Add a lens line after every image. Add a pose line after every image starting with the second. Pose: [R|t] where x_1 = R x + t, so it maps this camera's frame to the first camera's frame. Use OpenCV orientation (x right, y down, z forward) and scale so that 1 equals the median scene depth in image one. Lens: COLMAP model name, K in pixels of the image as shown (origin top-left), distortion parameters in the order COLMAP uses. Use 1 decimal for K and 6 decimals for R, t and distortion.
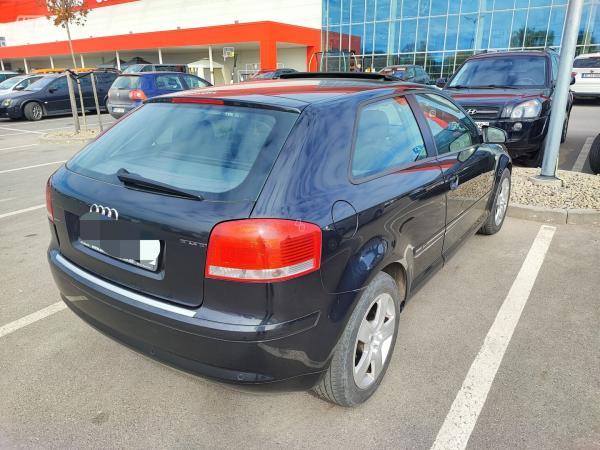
lens RADIAL K [[437.4, 0, 301.5], [0, 437.4, 225.4], [0, 0, 1]] dist [0.065577, -0.055637]
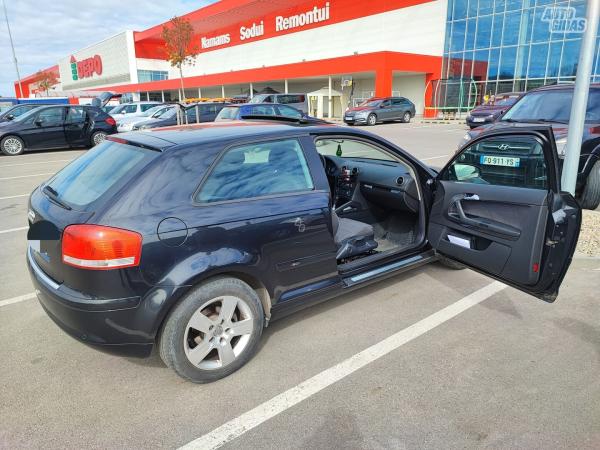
lens RADIAL K [[437.4, 0, 300.6], [0, 437.4, 227.5], [0, 0, 1]] dist [0.065577, -0.055637]
pose [[0.956829, 0.077878, -0.280025, 0.051191], [-0.091289, 0.995204, -0.035152, -0.000830], [0.275944, 0.059198, 0.959349, -0.010597]]
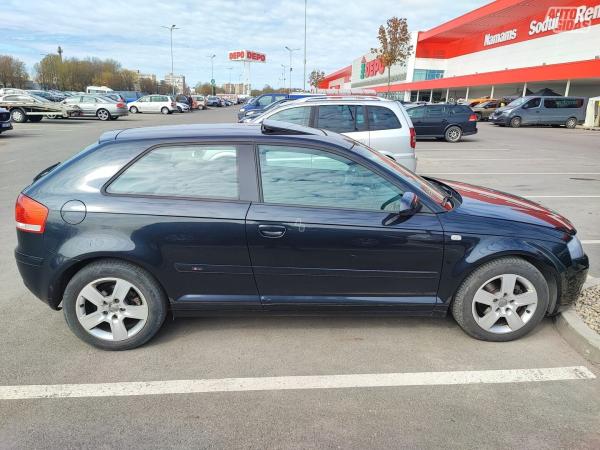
lens RADIAL K [[437.4, 0, 299.0], [0, 437.4, 225.4], [0, 0, 1]] dist [0.065577, -0.055637]
pose [[0.620101, 0.249059, -0.743938, 0.108719], [-0.291649, 0.953492, 0.076113, -0.019567], [0.728296, 0.169771, 0.663899, 0.033072]]
